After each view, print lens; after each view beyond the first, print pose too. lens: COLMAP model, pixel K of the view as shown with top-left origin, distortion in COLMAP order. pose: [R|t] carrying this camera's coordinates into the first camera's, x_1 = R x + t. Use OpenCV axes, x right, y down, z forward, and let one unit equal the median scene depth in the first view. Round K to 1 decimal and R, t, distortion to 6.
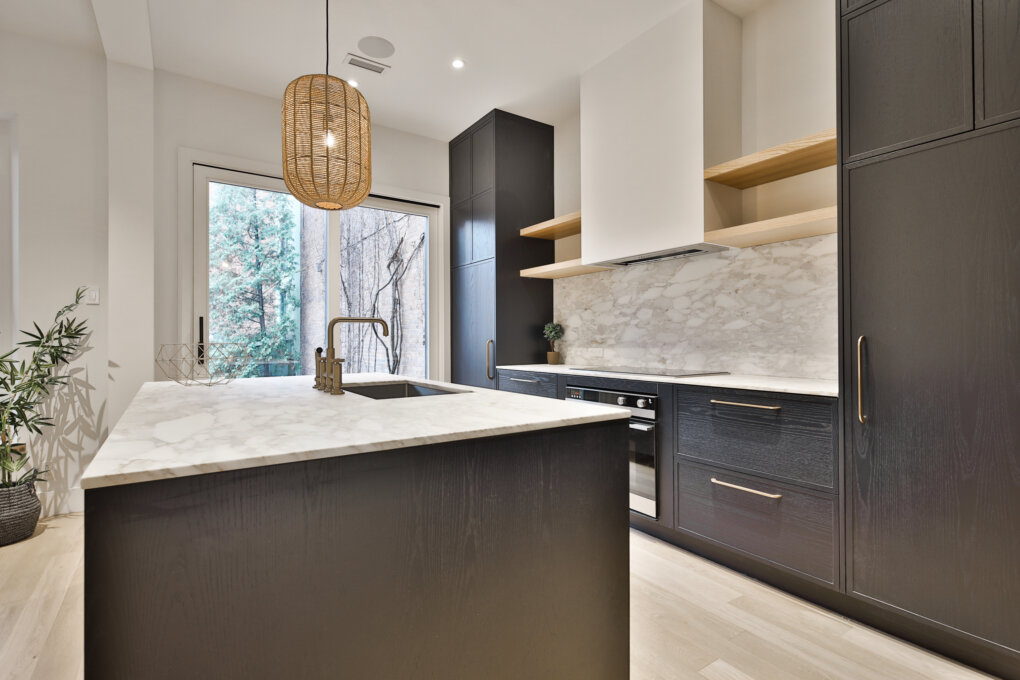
lens RADIAL K [[498.3, 0, 508.0], [0, 498.3, 316.9], [0, 0, 1]] dist [0.002492, -0.000215]
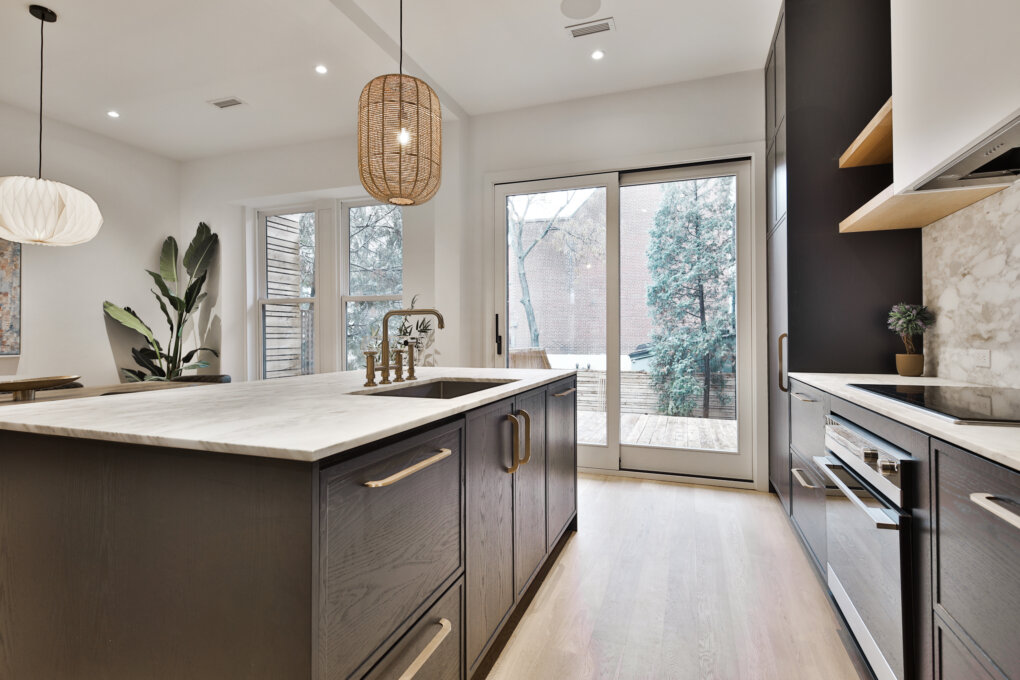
lens RADIAL K [[498.3, 0, 508.0], [0, 498.3, 316.9], [0, 0, 1]] dist [0.002492, -0.000215]
pose [[0.577845, -0.028300, -0.815655, 0.303049], [0.037093, 0.999277, -0.008393, 0.015163], [0.815303, -0.025405, 0.578477, 0.298775]]
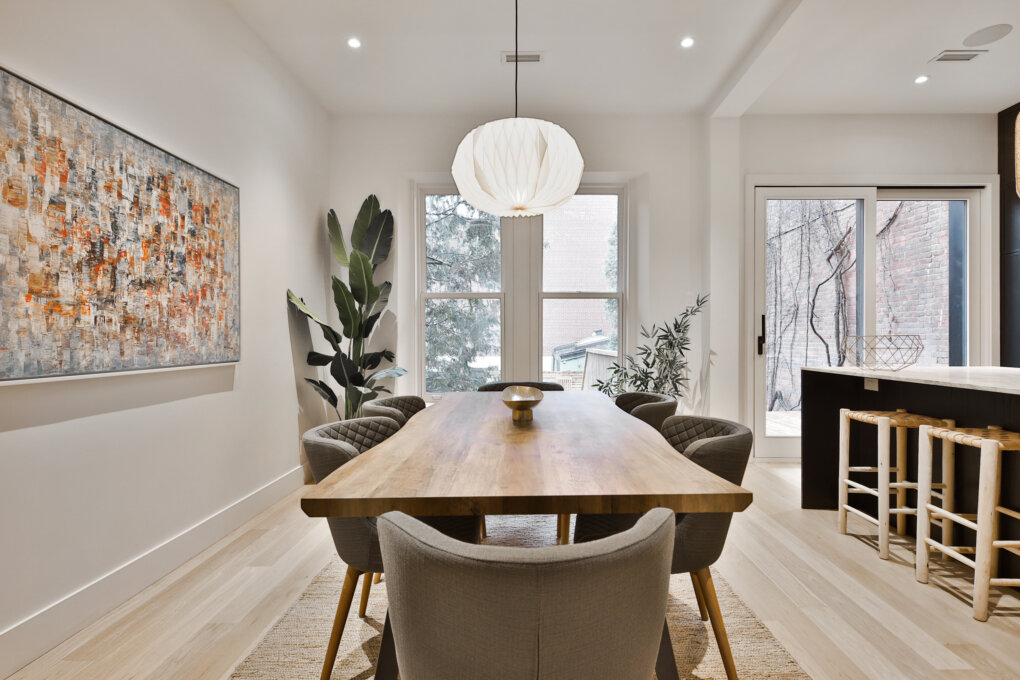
lens RADIAL K [[502.9, 0, 510.0], [0, 502.9, 340.0], [0, 0, 1]] dist [-0.001929, -0.000516]
pose [[0.814823, 0.004628, -0.579692, -0.360778], [0.024399, 0.998808, 0.042270, -0.005365], [0.579196, -0.048587, 0.813739, -0.285919]]
